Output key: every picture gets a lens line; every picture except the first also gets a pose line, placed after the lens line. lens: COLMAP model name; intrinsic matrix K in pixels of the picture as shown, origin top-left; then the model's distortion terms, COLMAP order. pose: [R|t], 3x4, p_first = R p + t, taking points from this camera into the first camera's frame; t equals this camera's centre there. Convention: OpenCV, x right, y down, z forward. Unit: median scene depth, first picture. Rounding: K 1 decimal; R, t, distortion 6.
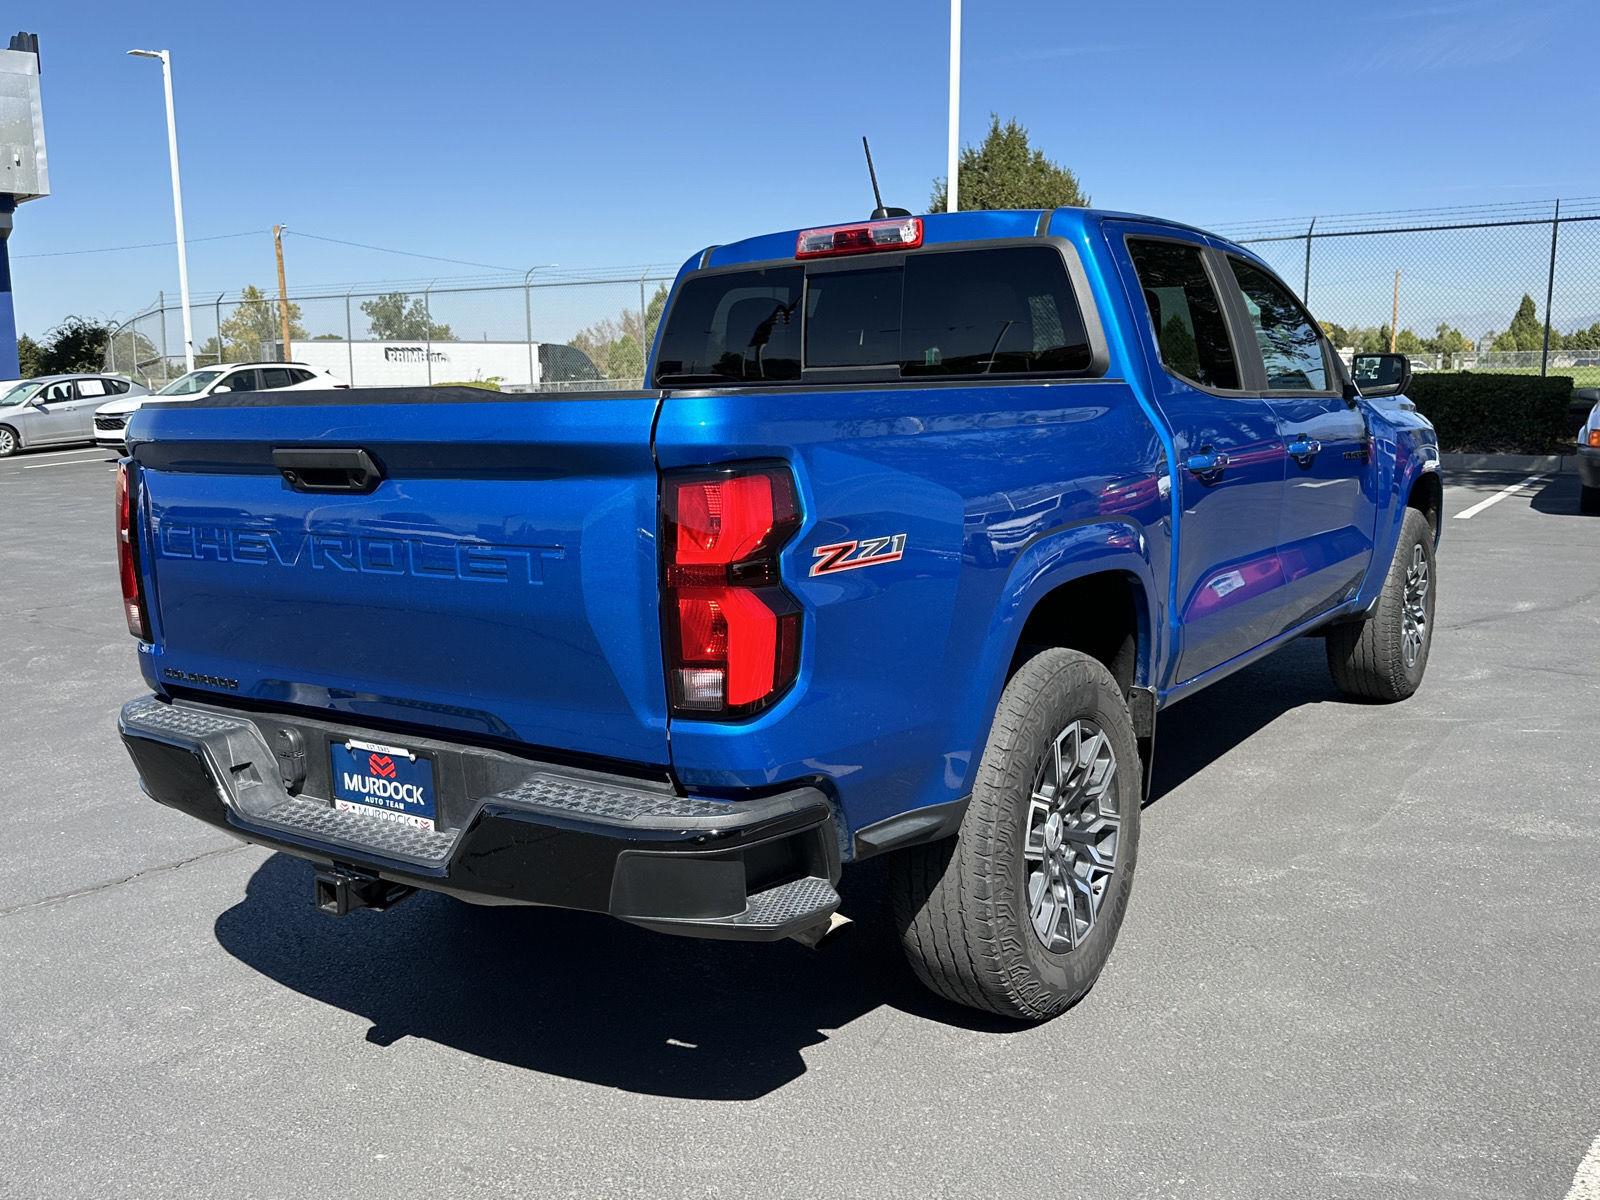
lens RADIAL K [[1386.9, 0, 782.4], [0, 1386.9, 600.9], [0, 0, 1]] dist [0.154752, -0.271828]
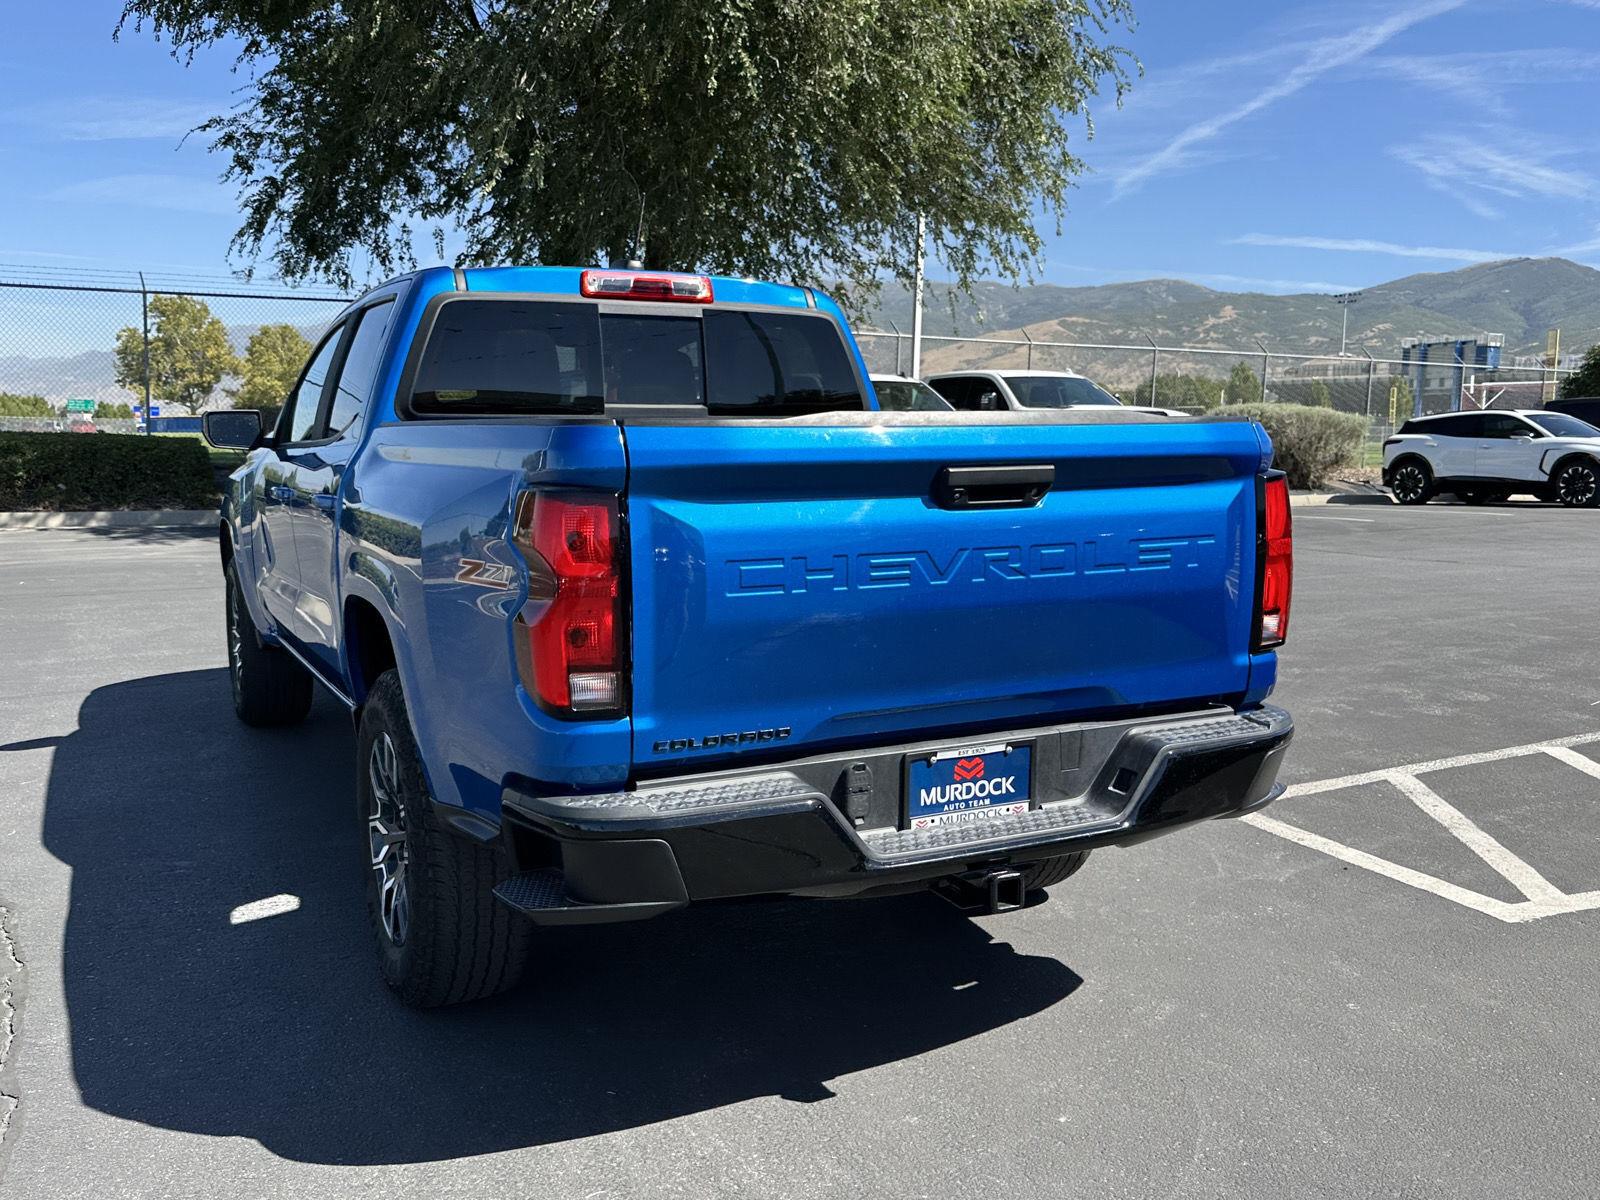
lens RADIAL K [[1396.0, 0, 800.0], [0, 1396.0, 600.0], [0, 0, 1]] dist [0.153159, -0.290653]
pose [[0.463424, -0.084185, 0.882129, -1.228940], [0.126136, 0.991607, 0.028368, -0.052272], [-0.877113, 0.098122, 0.470153, 0.591168]]
